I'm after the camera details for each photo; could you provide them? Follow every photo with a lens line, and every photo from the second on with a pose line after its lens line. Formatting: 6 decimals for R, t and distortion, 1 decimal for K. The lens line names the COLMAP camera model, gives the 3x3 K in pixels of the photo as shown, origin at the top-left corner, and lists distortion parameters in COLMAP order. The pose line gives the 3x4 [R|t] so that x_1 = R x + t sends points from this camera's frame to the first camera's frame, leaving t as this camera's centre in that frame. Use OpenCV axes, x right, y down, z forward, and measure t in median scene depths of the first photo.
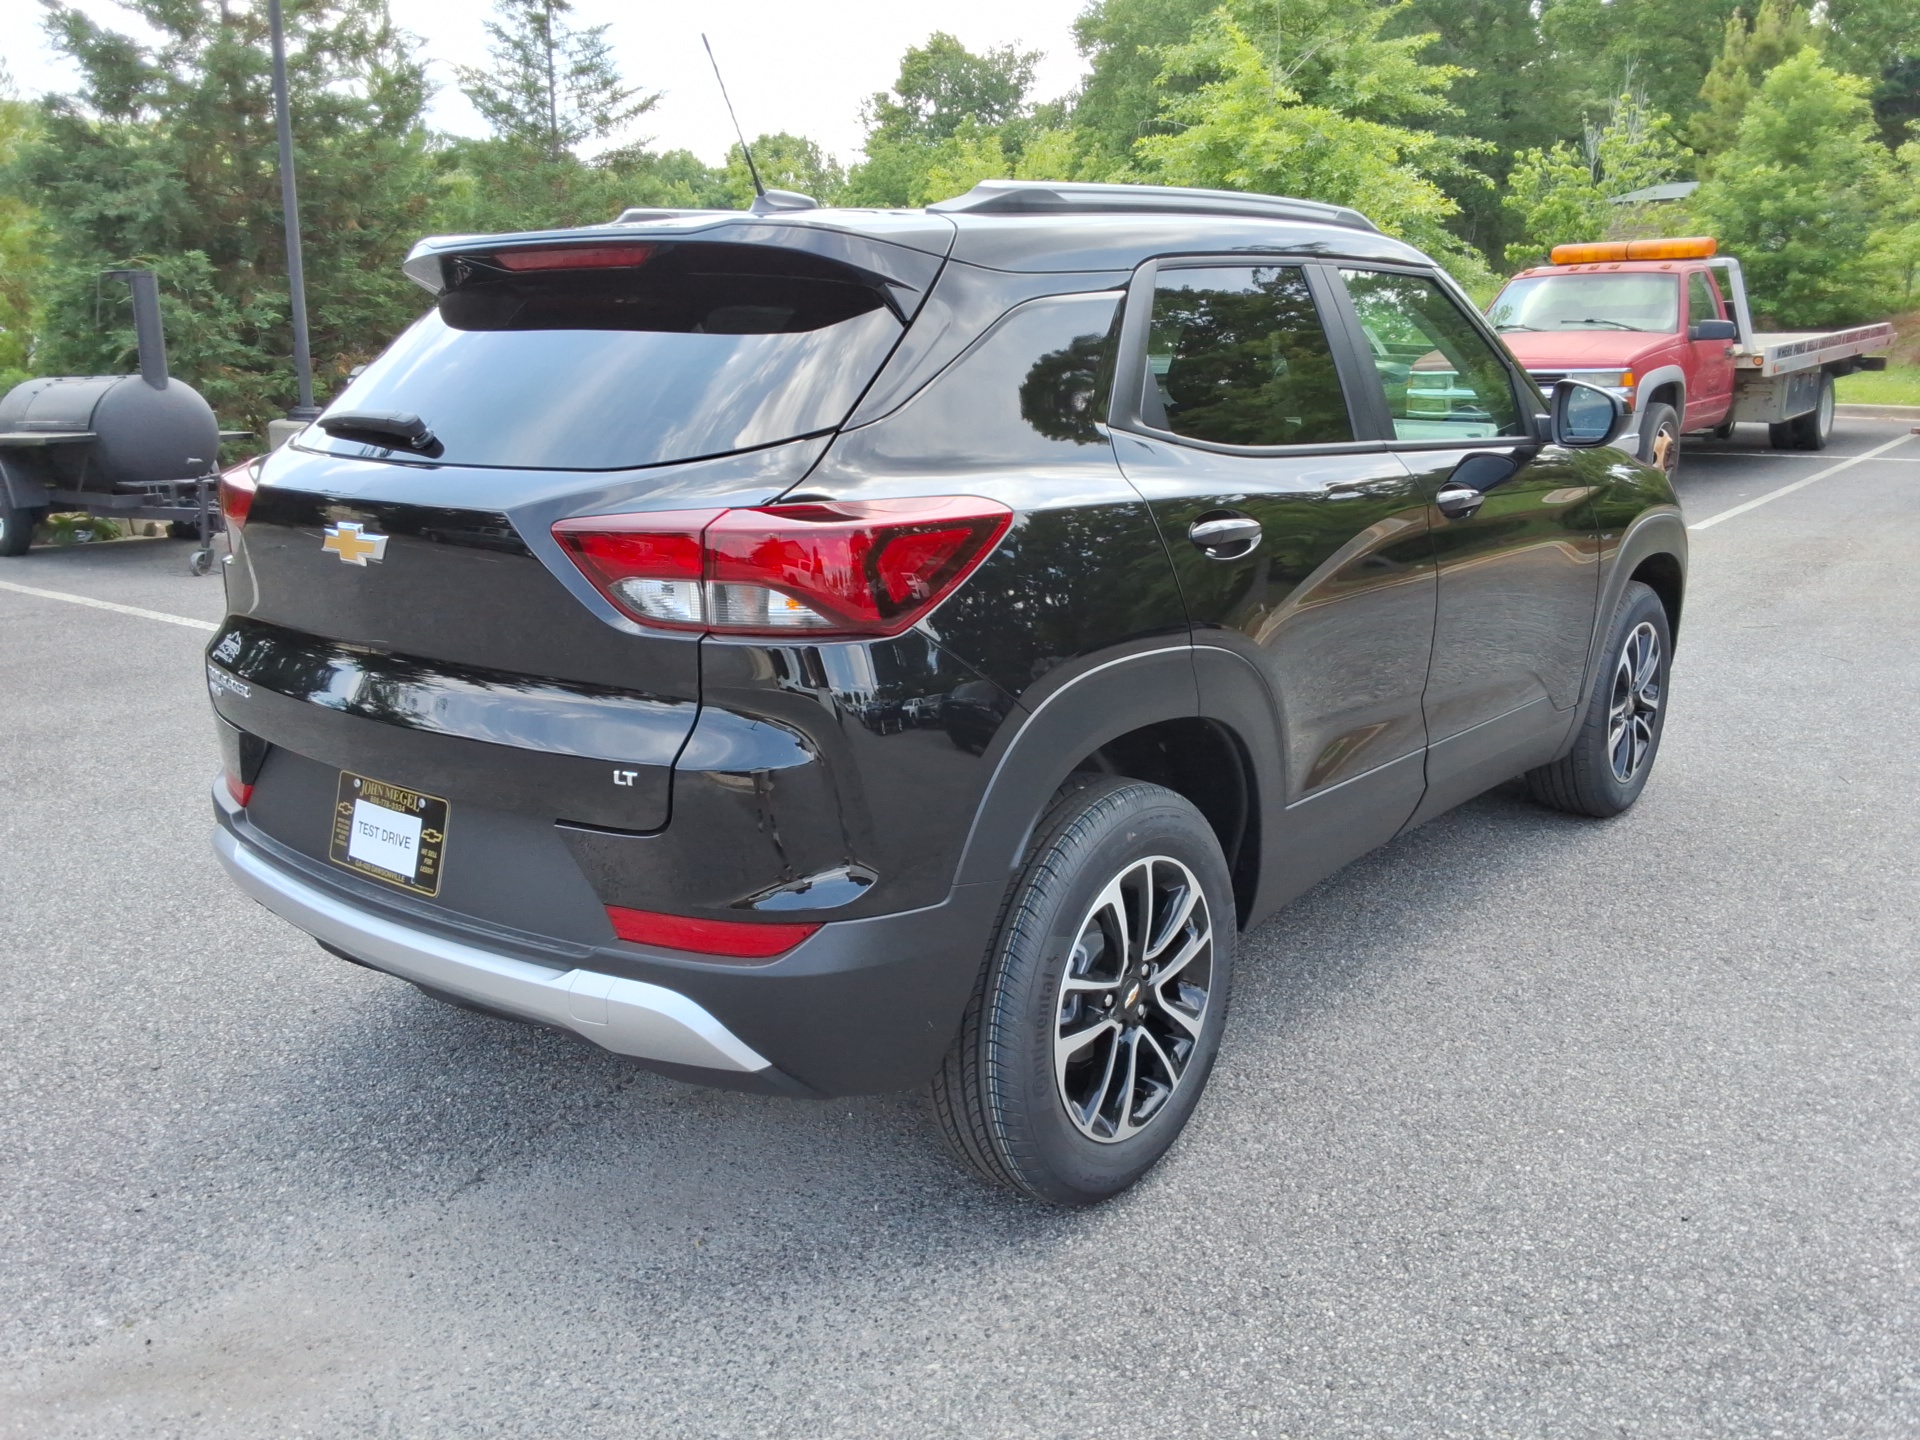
lens RADIAL K [[1558.9, 0, 969.6], [0, 1558.9, 700.9], [0, 0, 1]] dist [0.093655, -0.147481]
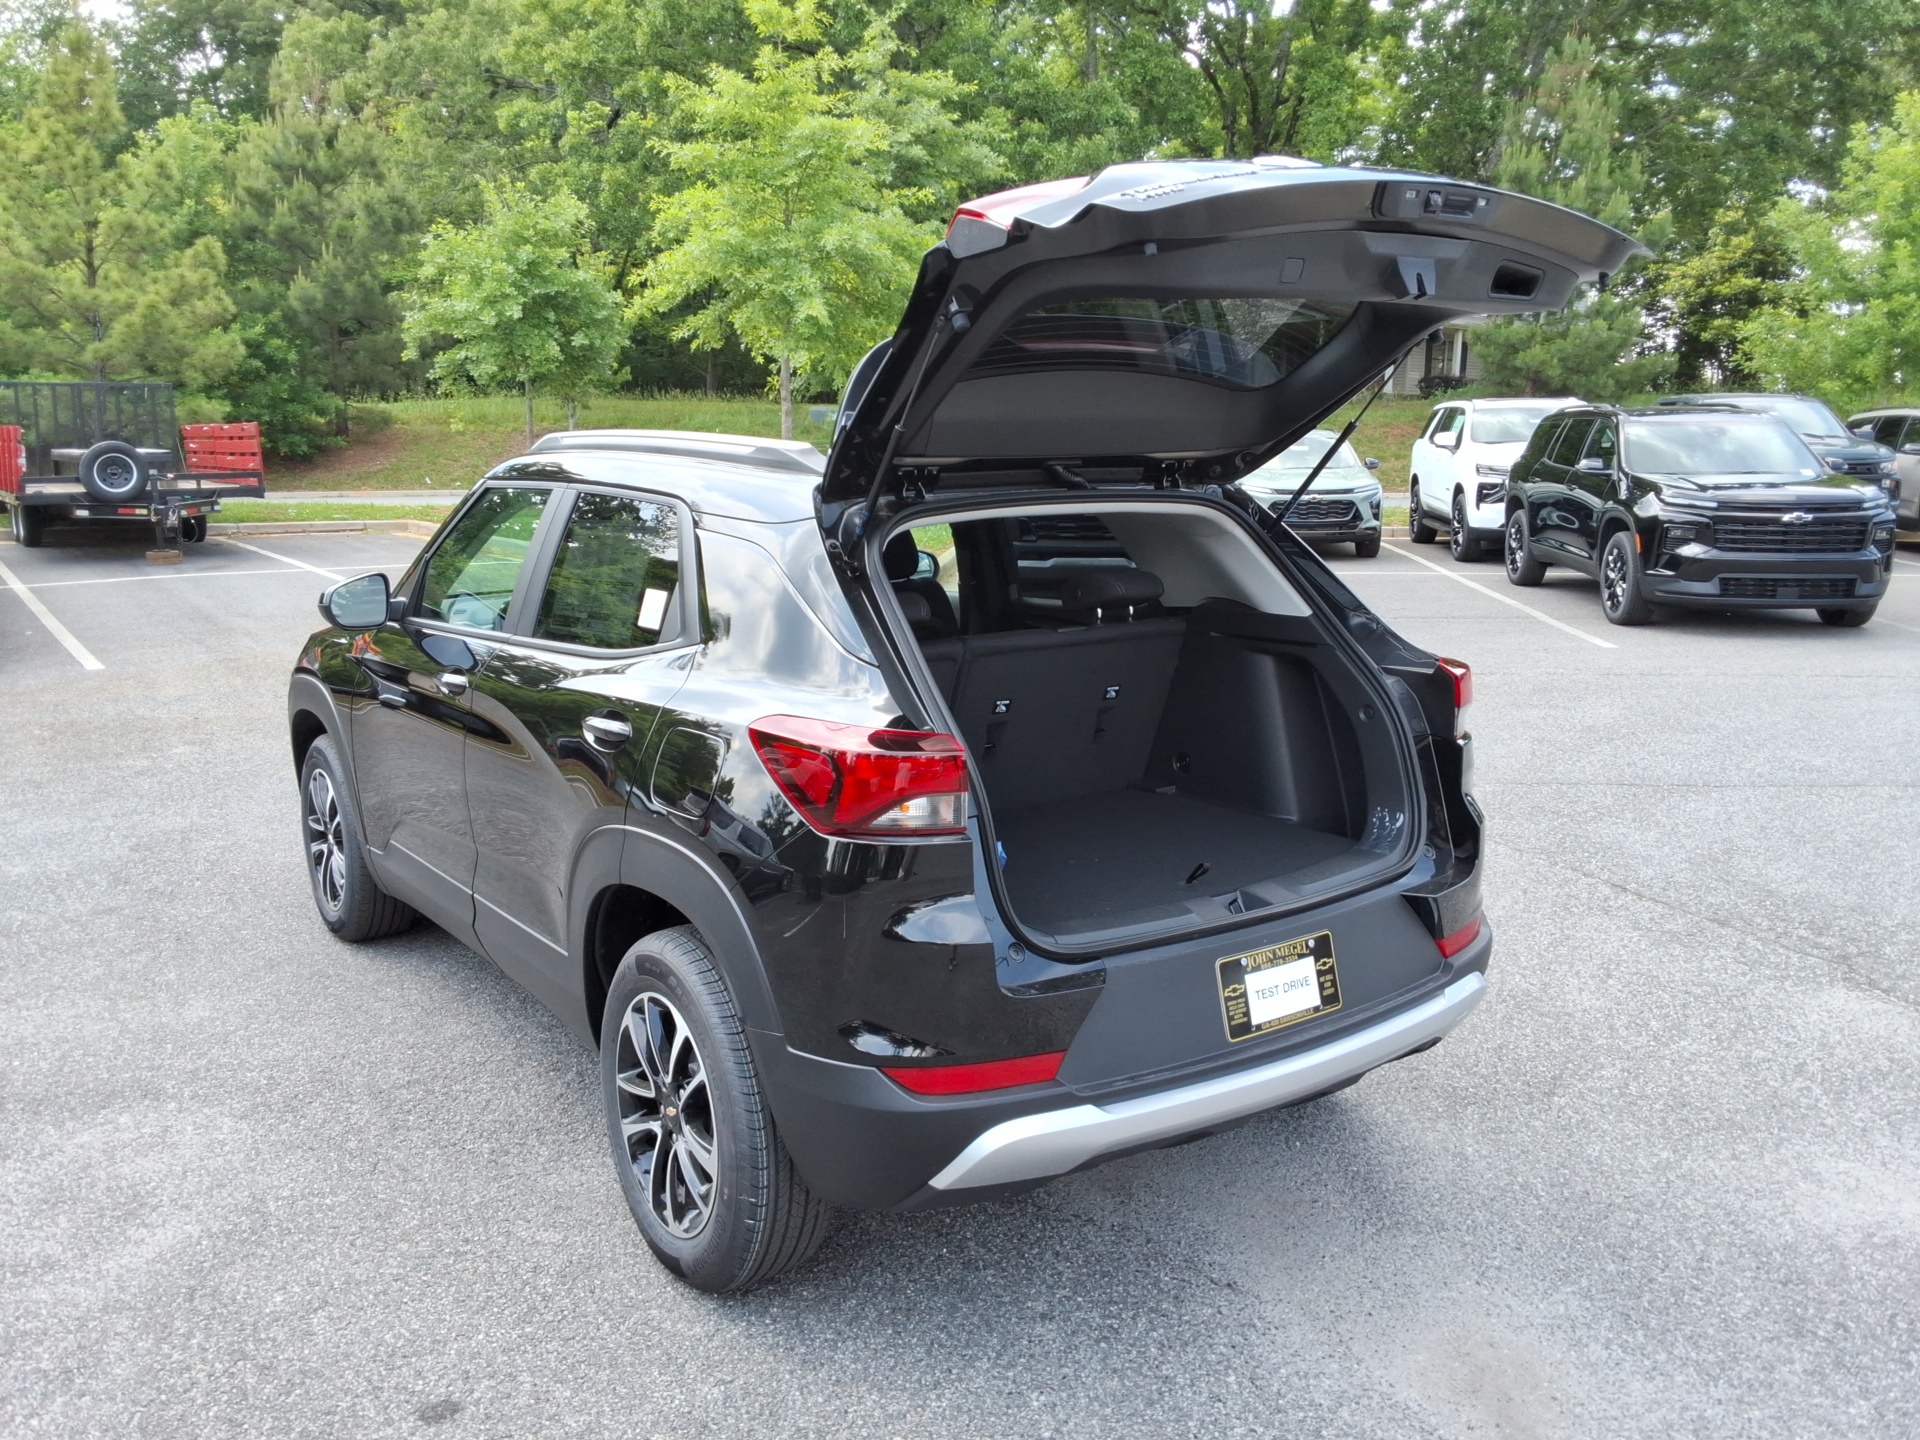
lens RADIAL K [[1558.9, 0, 981.3], [0, 1558.9, 688.5], [0, 0, 1]] dist [0.093655, -0.147481]
pose [[0.268654, -0.153787, 0.950881, -0.254083], [0.221036, 0.970673, 0.094538, -0.049697], [-0.937533, 0.184781, 0.294768, 0.136024]]
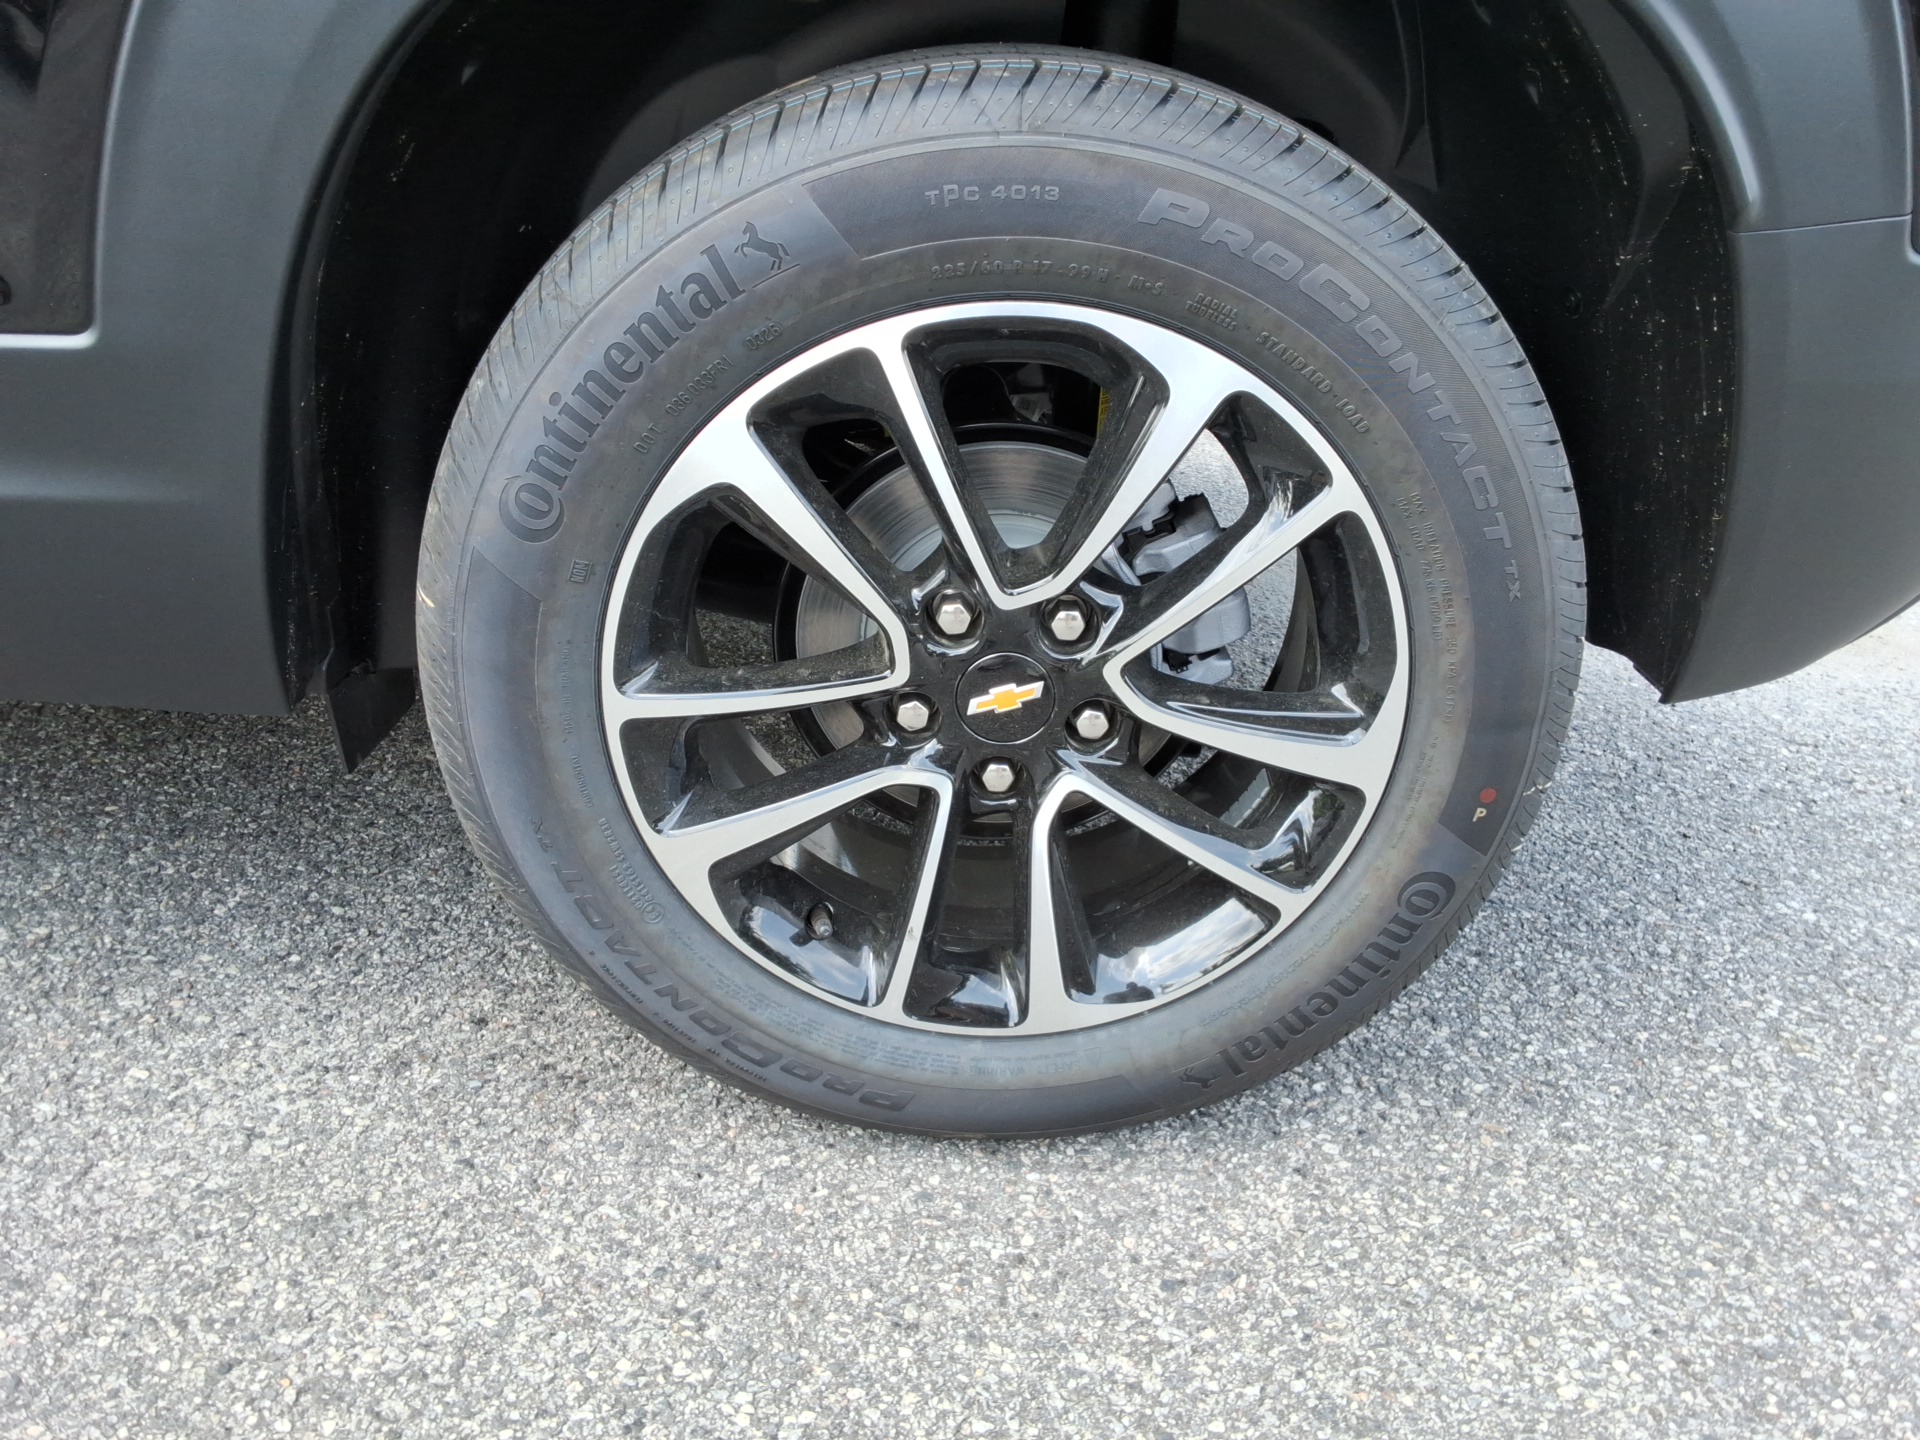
lens RADIAL K [[1558.9, 0, 969.5], [0, 1558.9, 717.5], [0, 0, 1]] dist [0.093655, -0.147481]
pose [[-0.644663, -0.374181, 0.666632, -0.116112], [0.116983, 0.813465, 0.569727, -0.019947], [-0.755463, 0.445267, -0.480639, 0.278955]]
